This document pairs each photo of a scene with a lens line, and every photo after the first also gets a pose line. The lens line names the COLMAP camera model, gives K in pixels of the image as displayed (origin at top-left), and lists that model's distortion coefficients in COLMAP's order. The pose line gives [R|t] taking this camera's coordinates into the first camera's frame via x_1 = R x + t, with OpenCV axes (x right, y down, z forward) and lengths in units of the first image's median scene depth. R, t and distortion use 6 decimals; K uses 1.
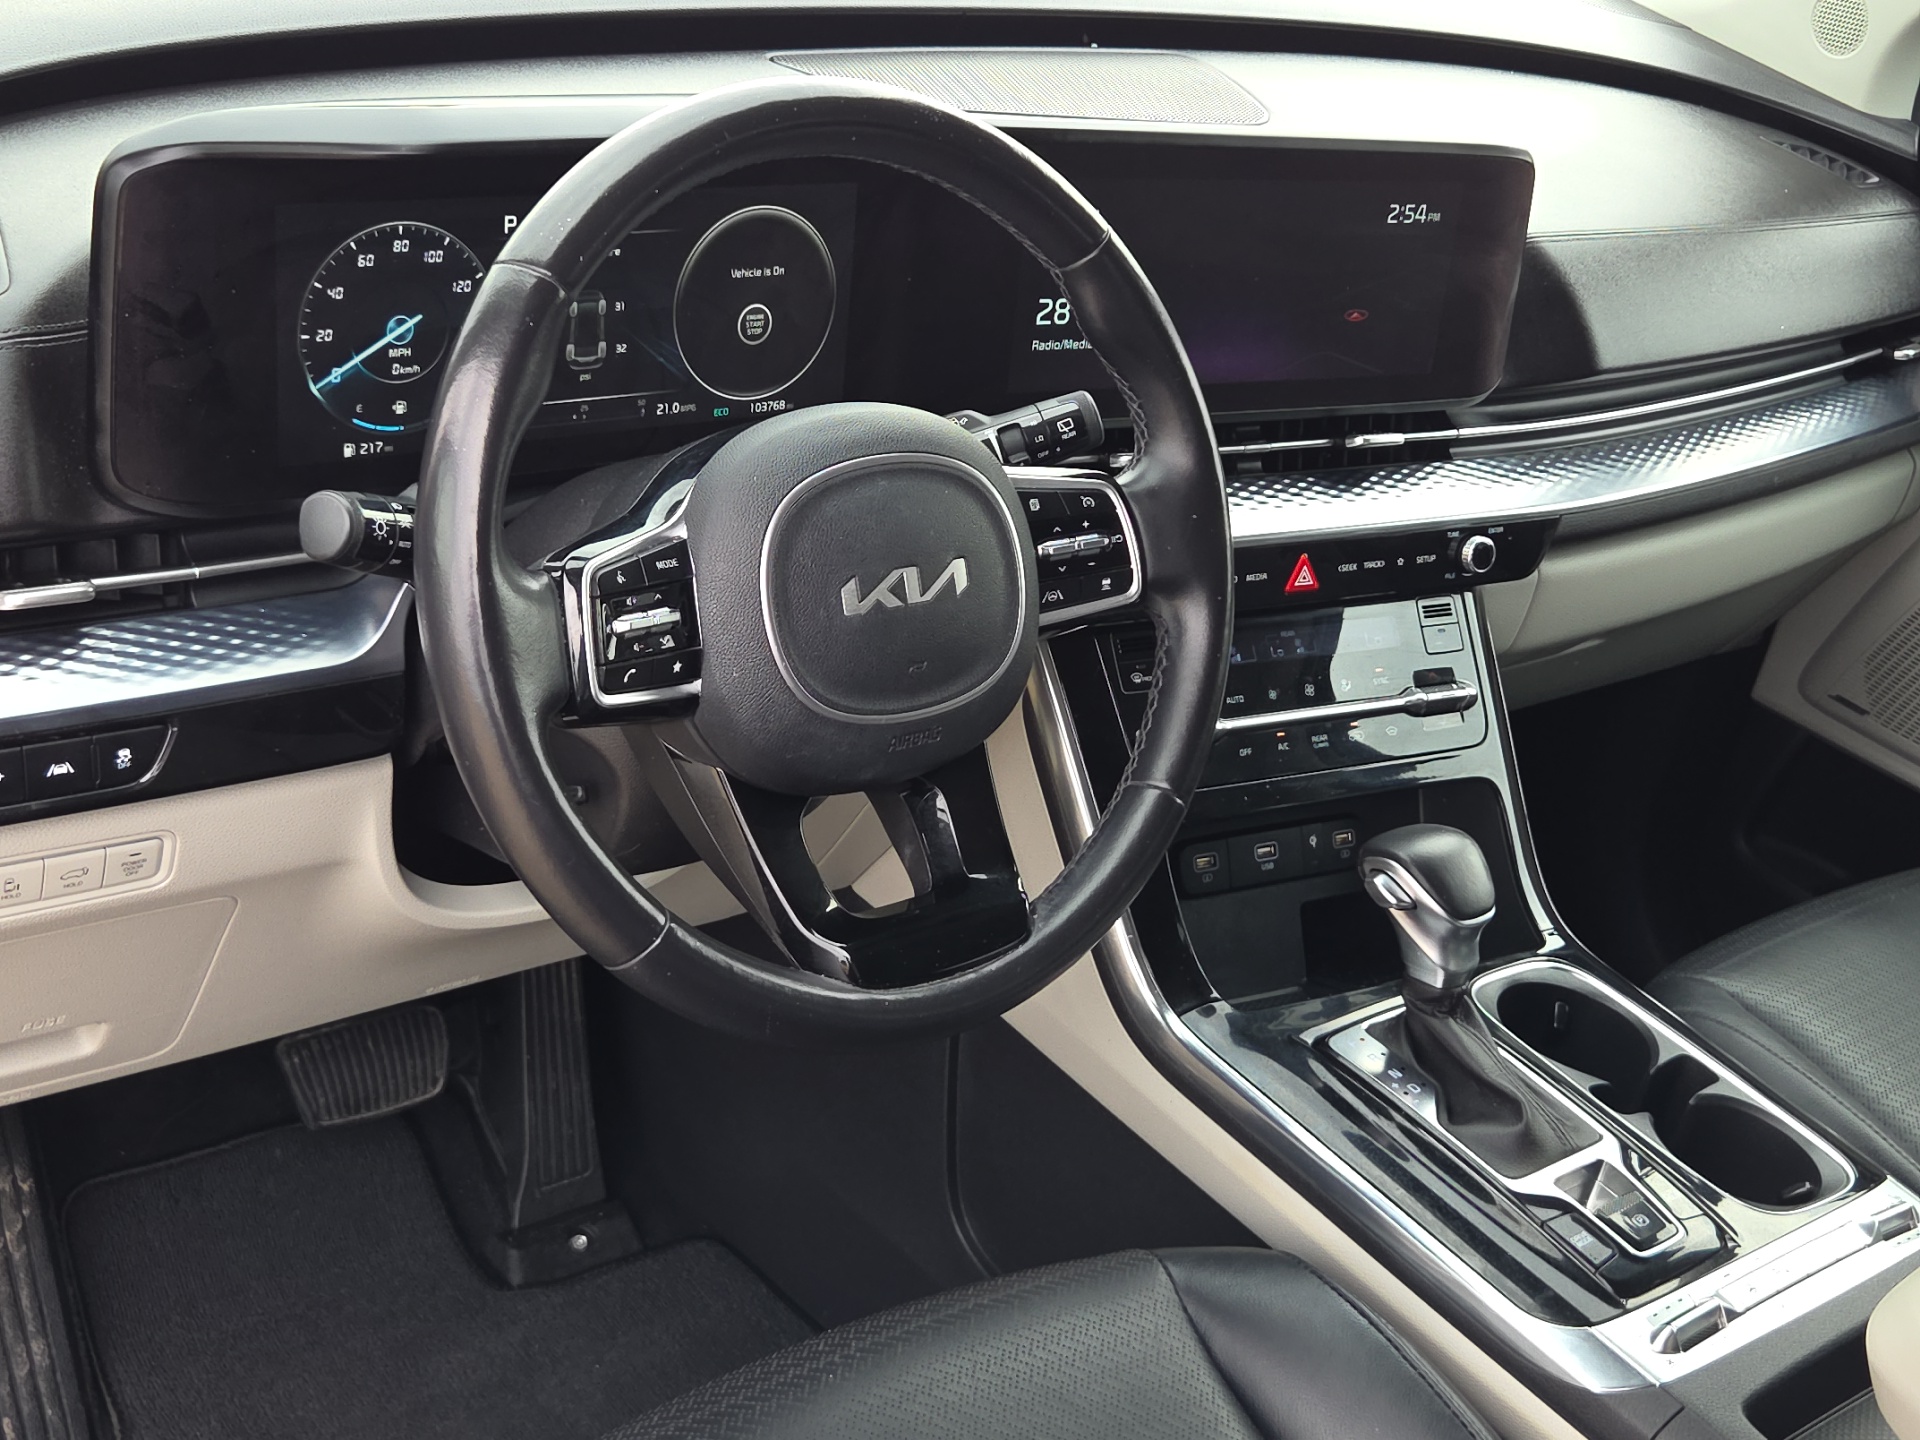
lens RADIAL K [[2488.5, 0, 968.4], [0, 2488.5, 729.2], [0, 0, 1]] dist [0.080529, 0.000000]
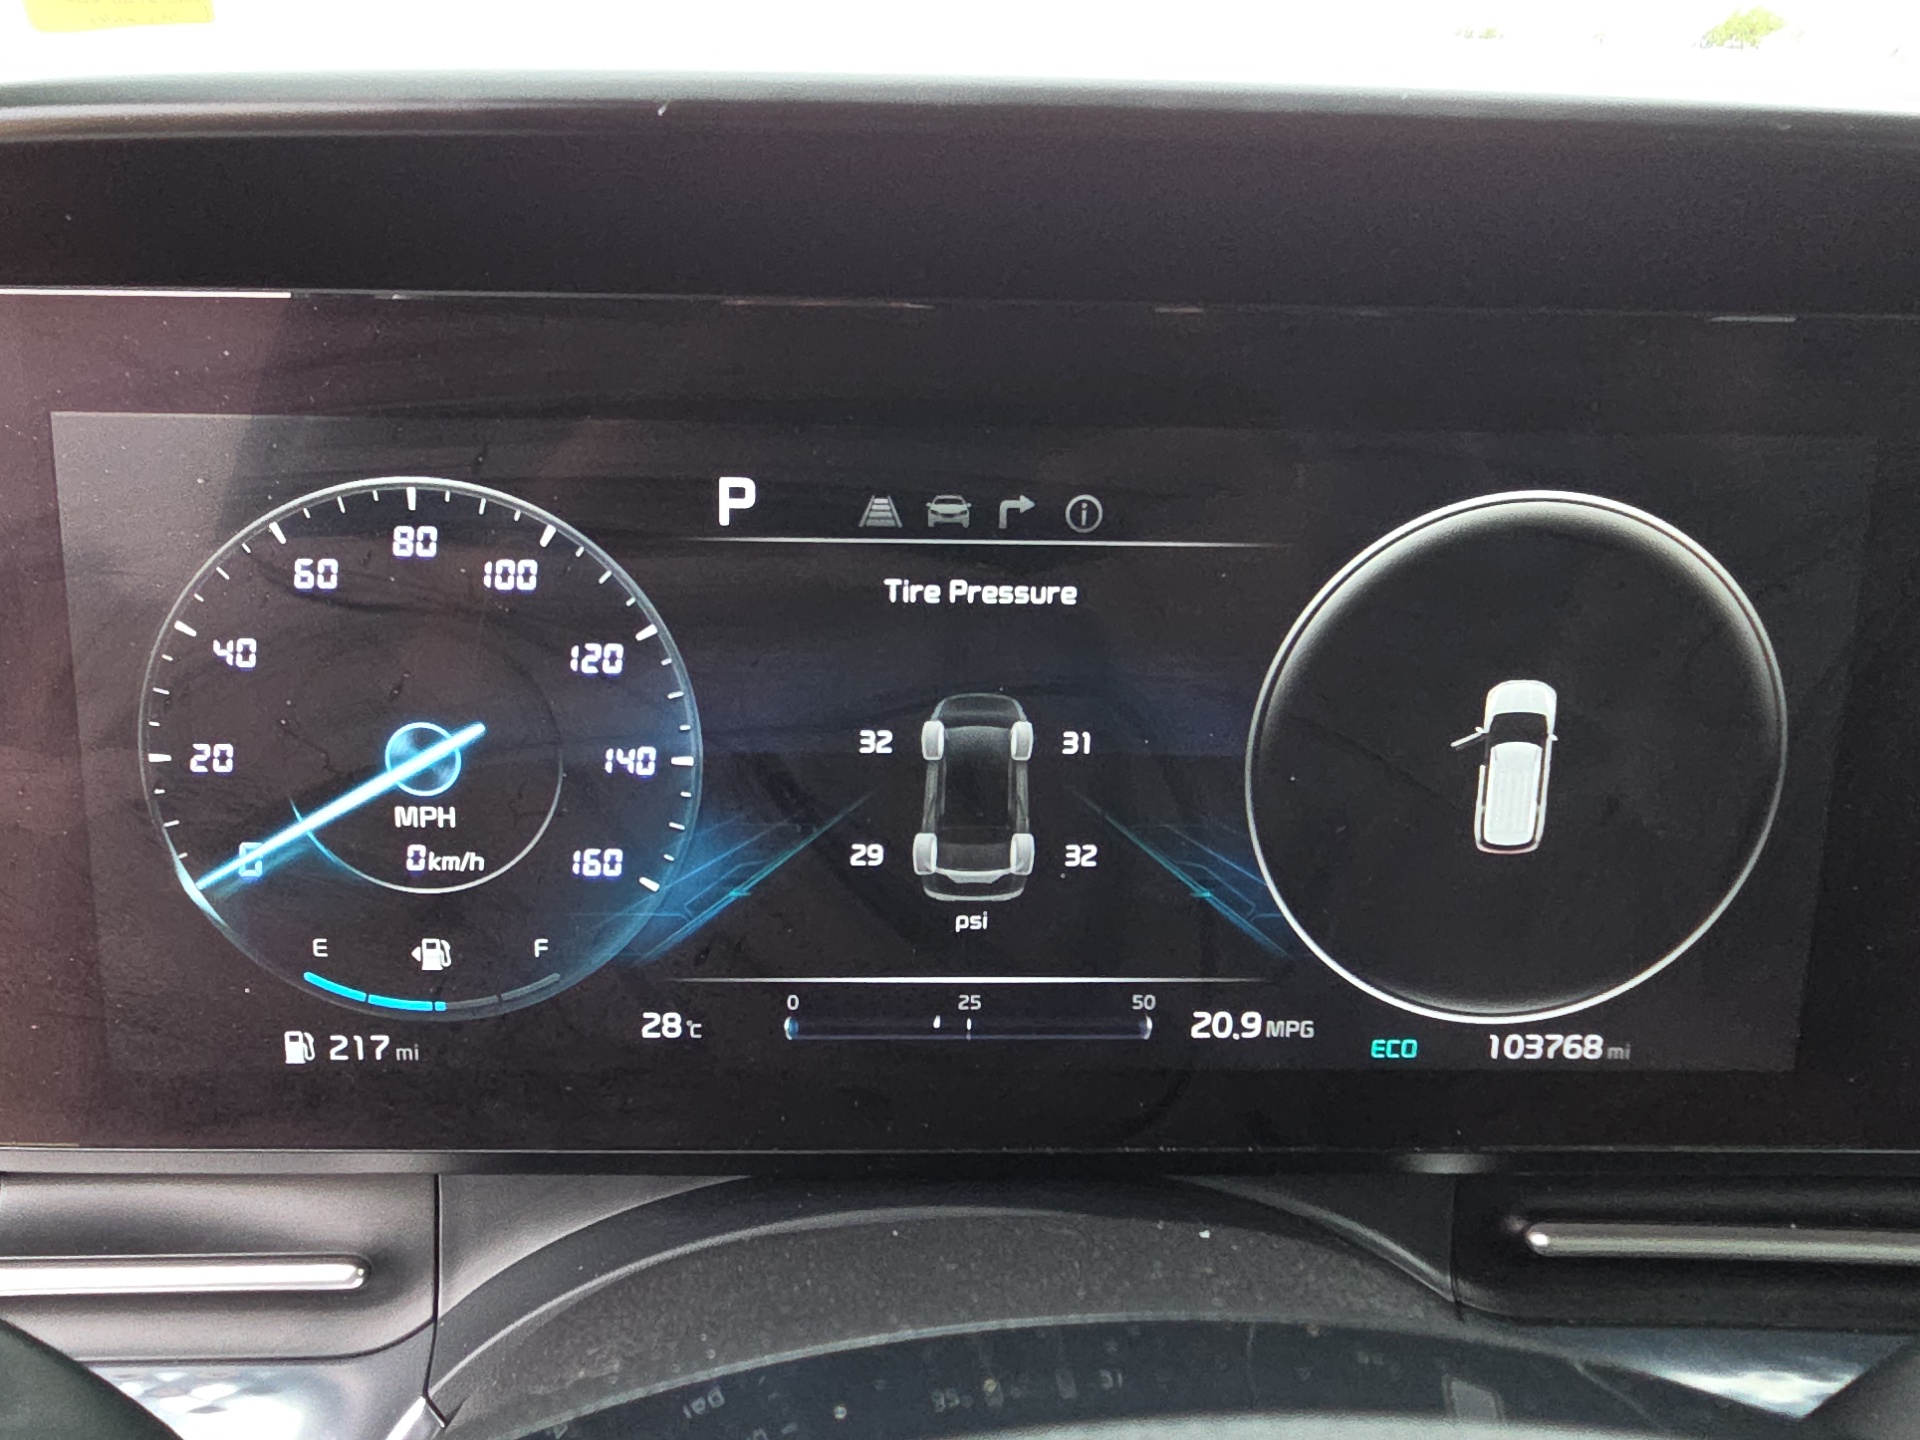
lens RADIAL K [[767.9, 0, 873.9], [0, 767.9, 648.6], [0, 0, 1]] dist [-0.001601, 0.000338]
pose [[0.785116, -0.023736, -0.618893, -0.096789], [-0.172193, 0.951504, -0.254932, -0.155614], [0.594930, 0.306720, 0.742954, 0.936727]]
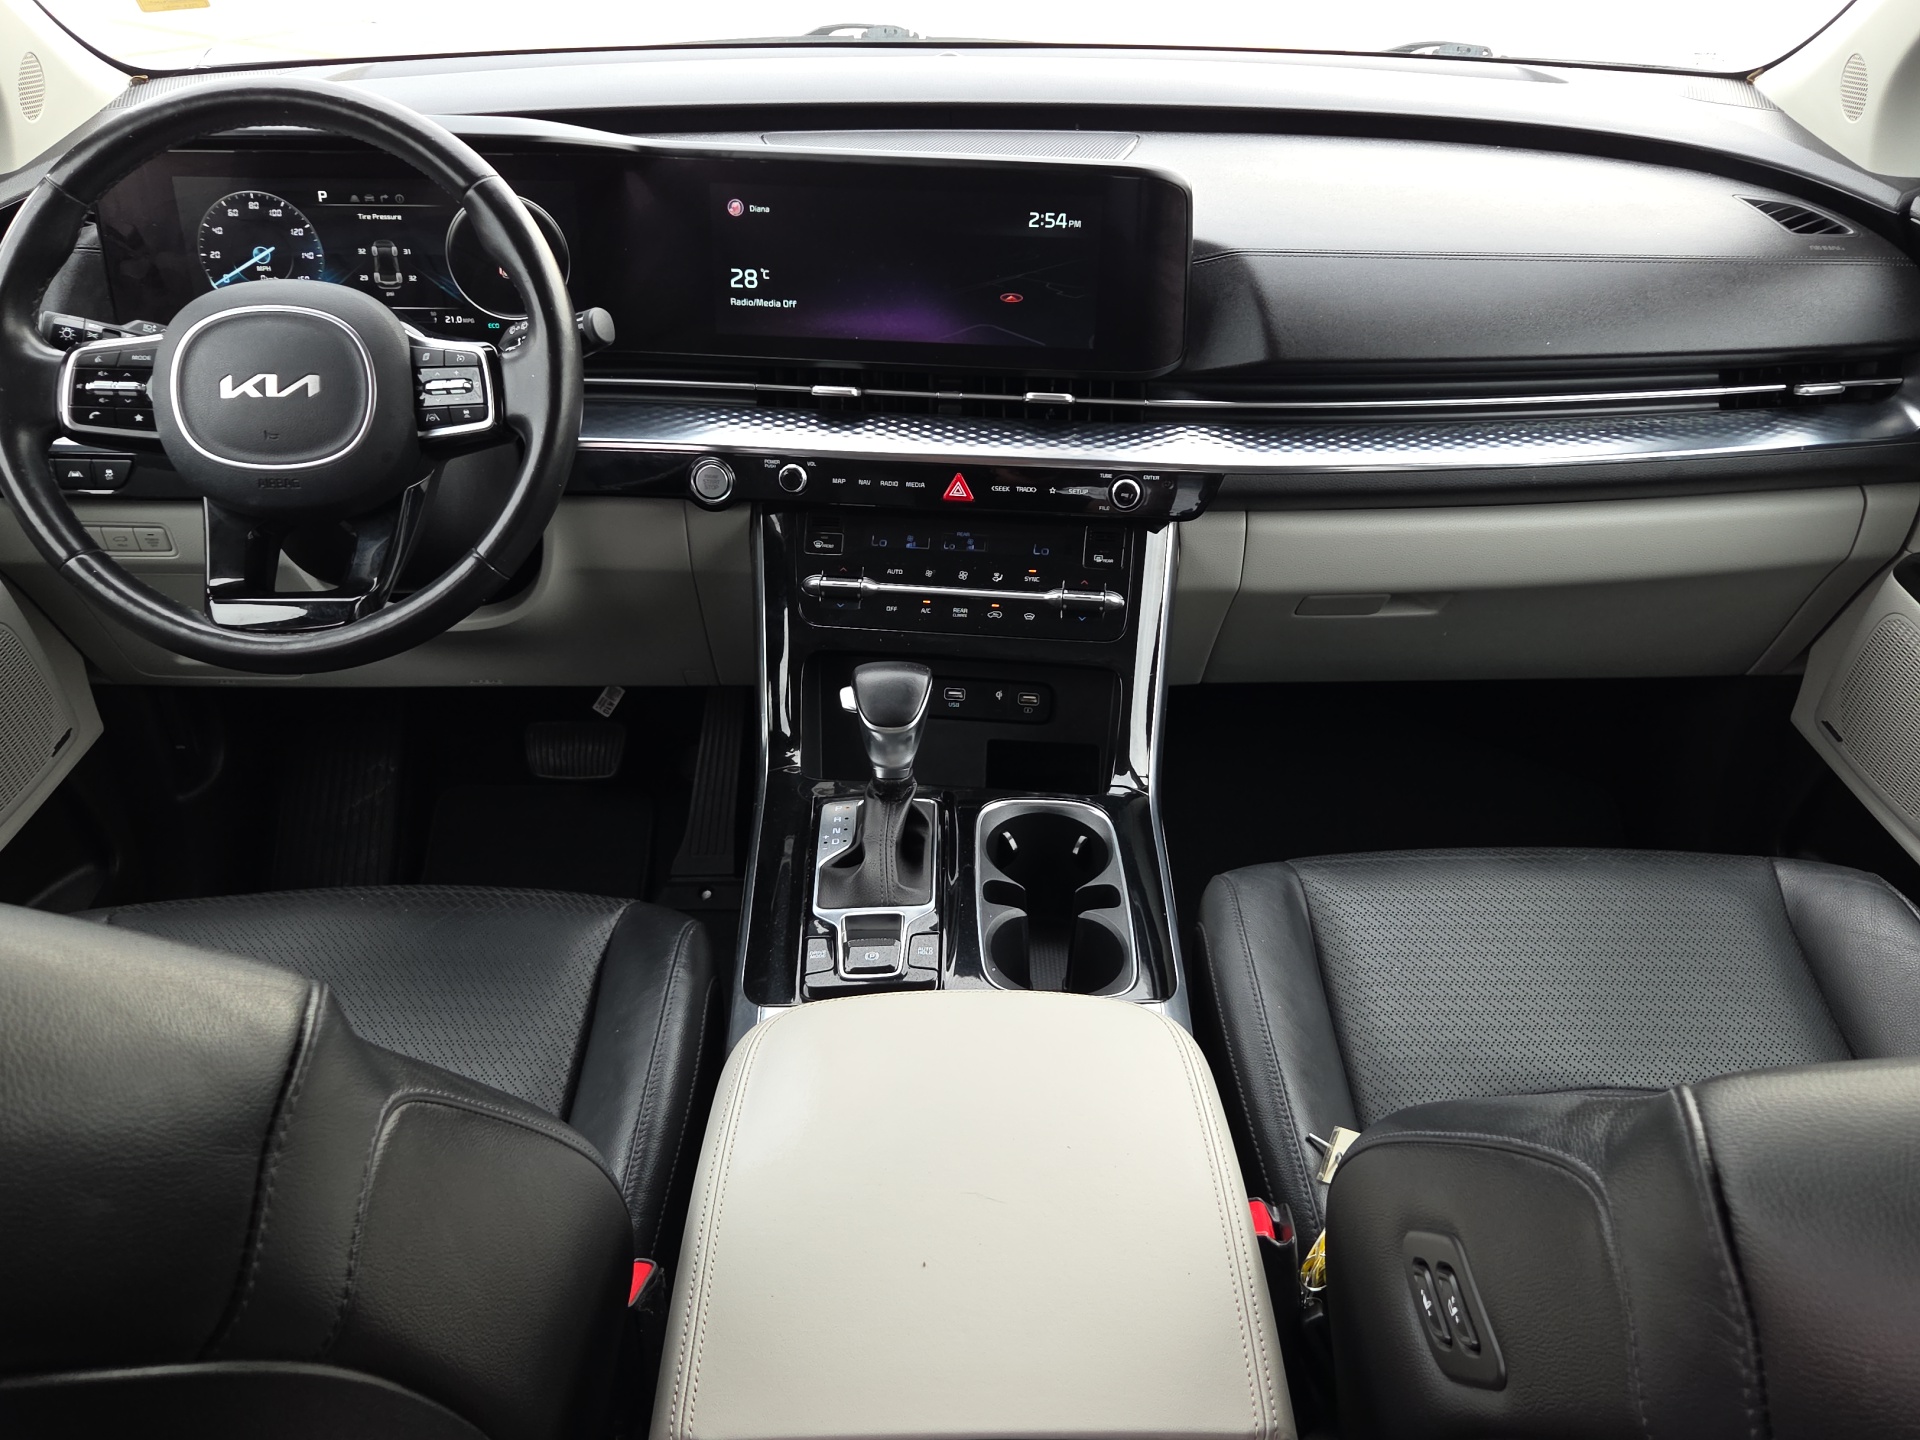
lens RADIAL K [[1612.7, 0, 963.7], [0, 1612.7, 712.7], [0, 0, 1]] dist [0.088204, -0.105222]
pose [[0.777687, 0.153861, -0.609532, 0.906711], [-0.166270, 0.985401, 0.036600, 0.034469], [0.606265, 0.072883, 0.791916, 0.401063]]
